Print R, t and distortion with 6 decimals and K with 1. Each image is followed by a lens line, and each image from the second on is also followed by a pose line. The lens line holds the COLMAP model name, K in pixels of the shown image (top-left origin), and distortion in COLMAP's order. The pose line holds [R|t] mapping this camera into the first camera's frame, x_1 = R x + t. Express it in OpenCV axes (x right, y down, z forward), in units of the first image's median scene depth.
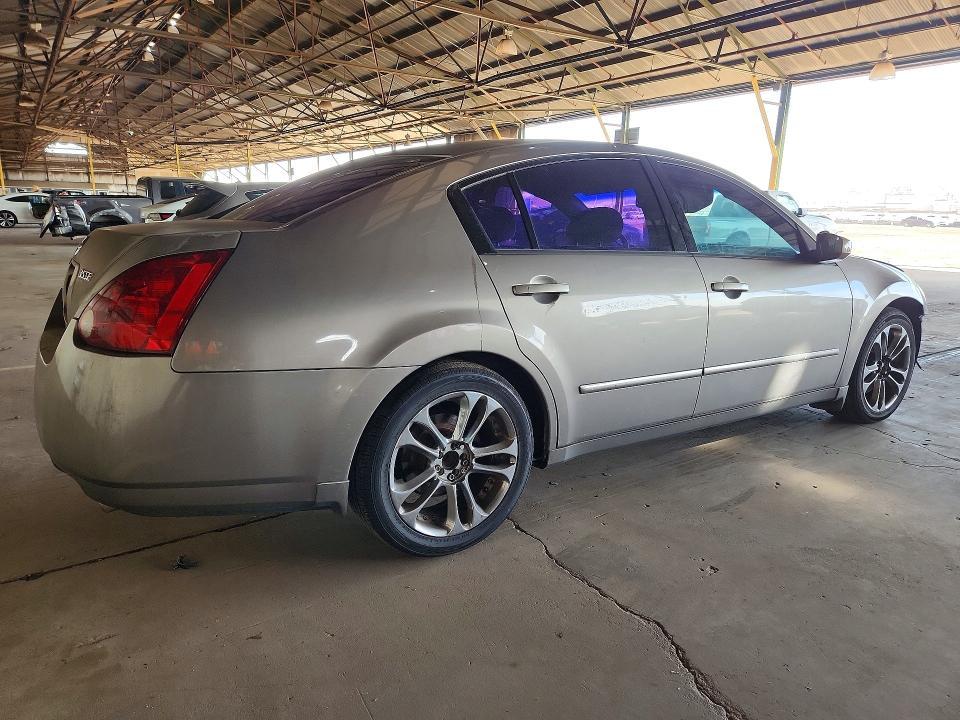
lens RADIAL K [[661.3, 0, 466.9], [0, 661.3, 362.4], [0, 0, 1]] dist [0.005617, 0.000871]
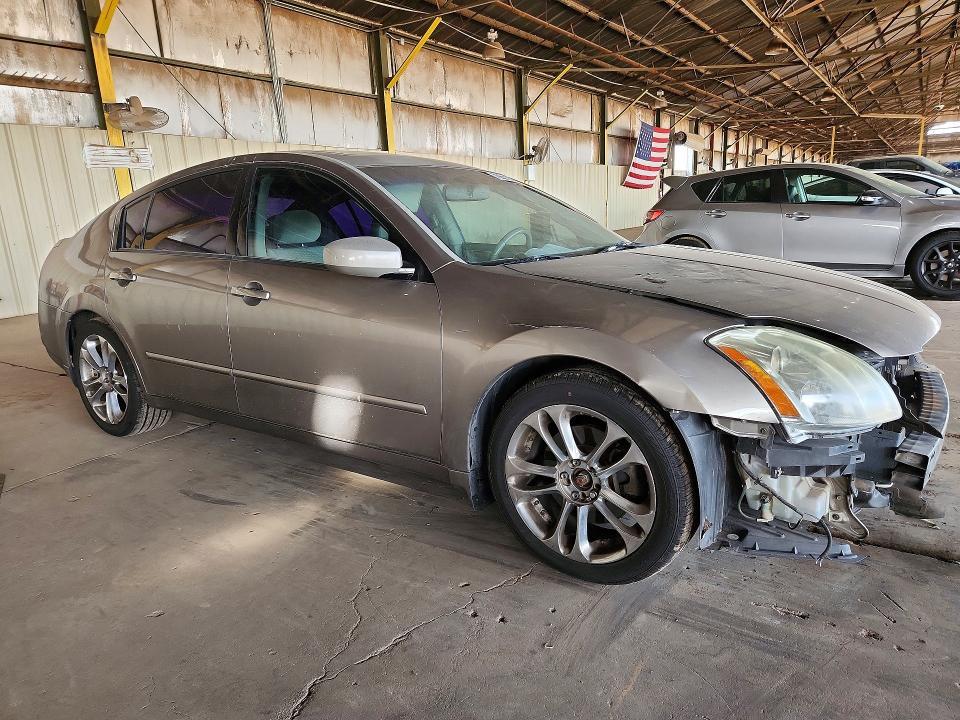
lens RADIAL K [[661.3, 0, 466.9], [0, 661.3, 362.4], [0, 0, 1]] dist [0.005617, 0.000871]
pose [[0.390808, 0.182753, -0.902148, 1.230671], [-0.163329, 0.978308, 0.127427, -0.165635], [0.905866, 0.097547, 0.412179, 0.778723]]
